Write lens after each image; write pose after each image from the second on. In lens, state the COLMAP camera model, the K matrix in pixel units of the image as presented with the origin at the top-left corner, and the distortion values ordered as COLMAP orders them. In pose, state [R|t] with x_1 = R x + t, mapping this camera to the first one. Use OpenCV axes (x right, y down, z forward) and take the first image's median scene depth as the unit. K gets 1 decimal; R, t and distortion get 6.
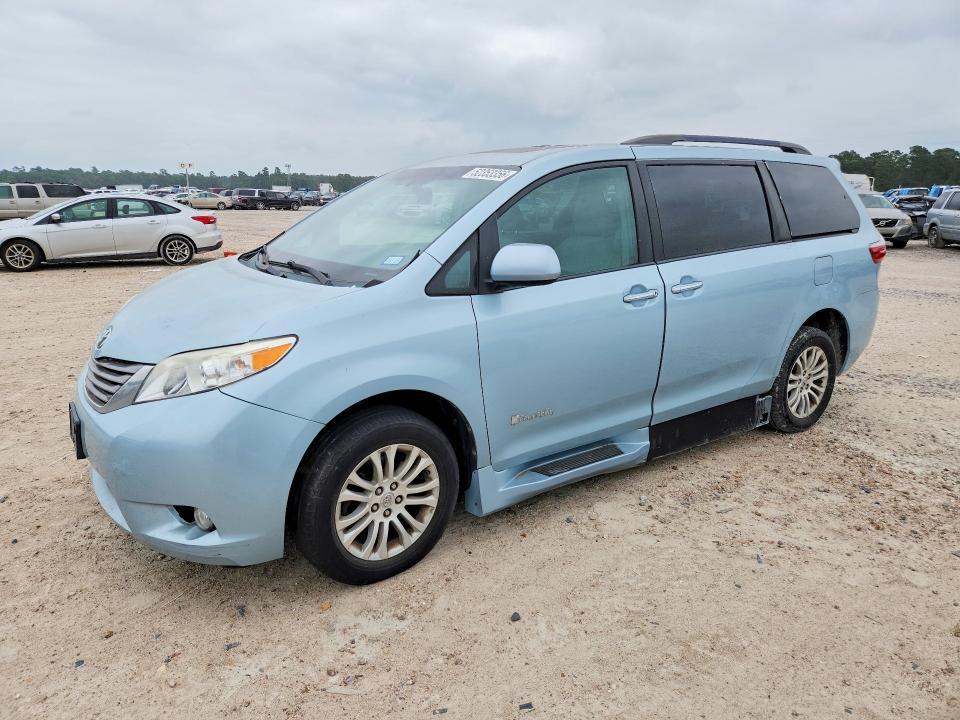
lens RADIAL K [[717.8, 0, 466.4], [0, 717.8, 360.8], [0, 0, 1]] dist [0.023234, -0.004569]
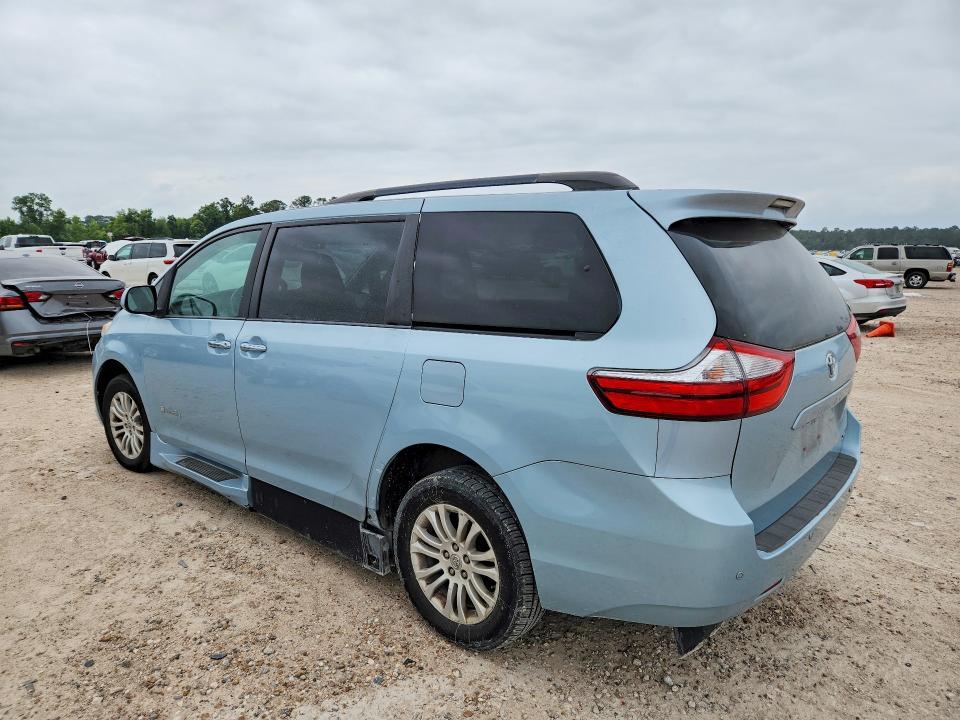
lens RADIAL K [[728.7, 0, 480.0], [0, 728.7, 360.0], [0, 0, 1]] dist [0.001860, -0.009844]
pose [[0.168271, 0.149137, -0.974394, 1.320585], [-0.230200, 0.967102, 0.108267, -0.262375], [0.958485, 0.206087, 0.197067, 1.088284]]
